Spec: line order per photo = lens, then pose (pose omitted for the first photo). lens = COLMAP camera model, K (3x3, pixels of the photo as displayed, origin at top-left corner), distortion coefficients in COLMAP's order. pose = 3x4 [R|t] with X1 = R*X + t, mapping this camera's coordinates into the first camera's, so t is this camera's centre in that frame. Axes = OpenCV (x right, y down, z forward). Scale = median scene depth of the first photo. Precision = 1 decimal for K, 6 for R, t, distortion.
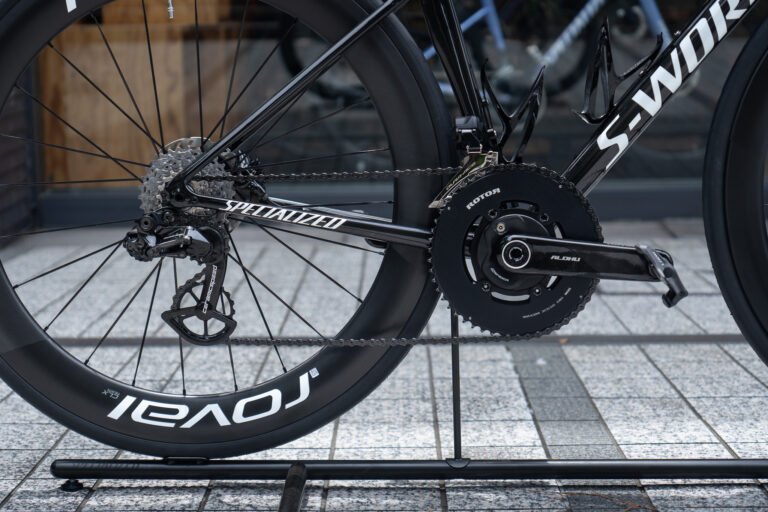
lens RADIAL K [[1458.0, 0, 384.0], [0, 1458.0, 256.0], [0, 0, 1]] dist [-0.012595, -0.068205]
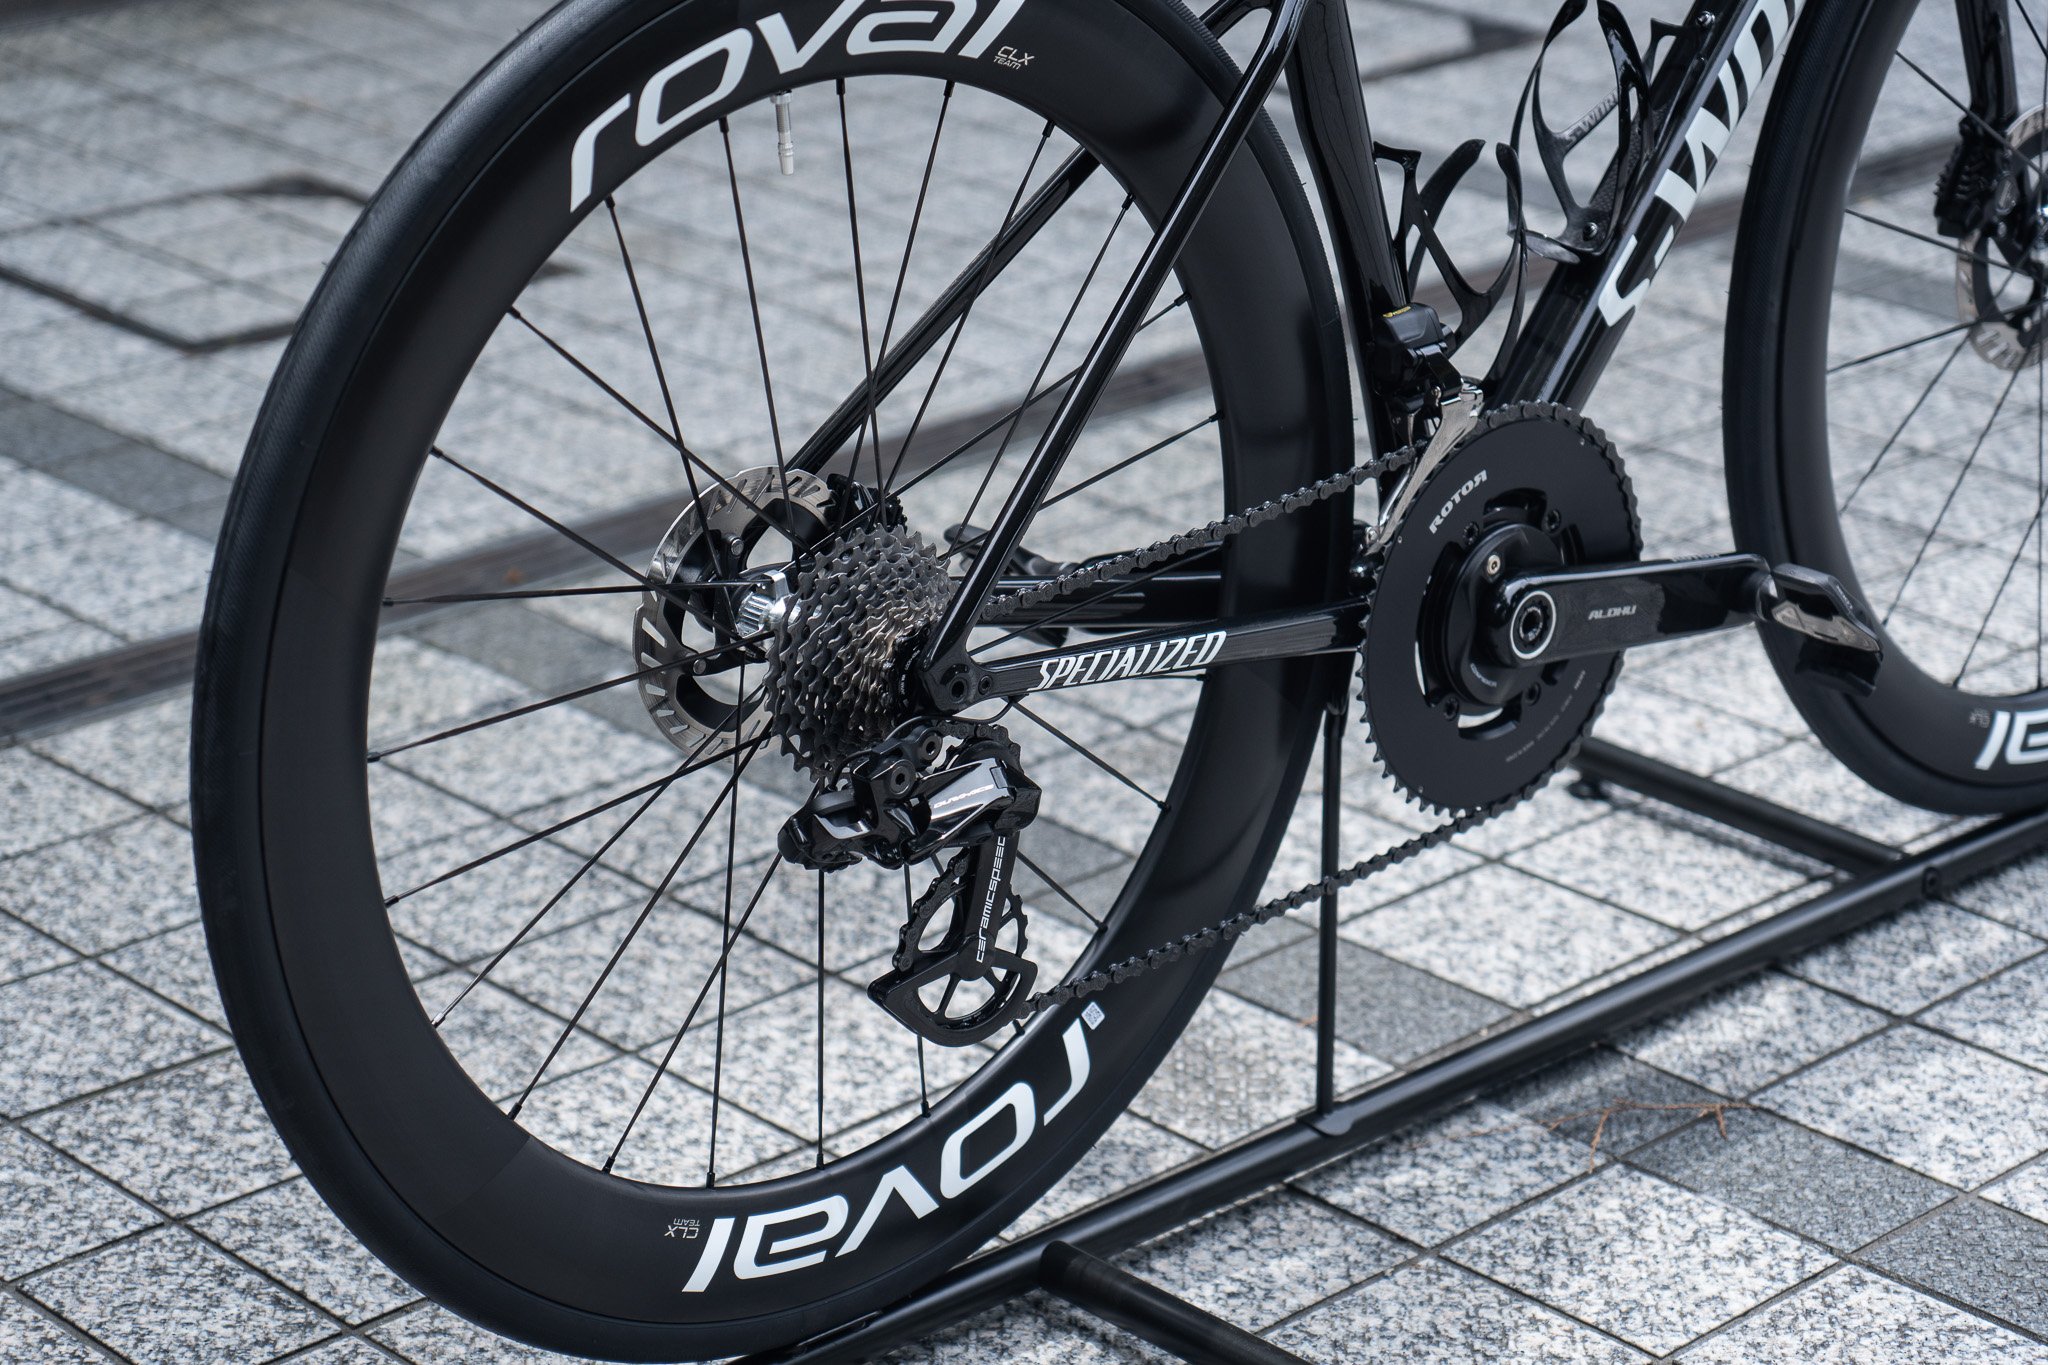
lens RADIAL K [[4732.3, 0, 1024.0], [0, 4732.3, 682.5], [0, 0, 1]] dist [0.043884, 0.009474]
pose [[0.710381, -0.234895, 0.663463, -0.868025], [0.073405, 0.962250, 0.262083, -0.332792], [-0.699979, -0.137477, 0.700807, 0.148040]]
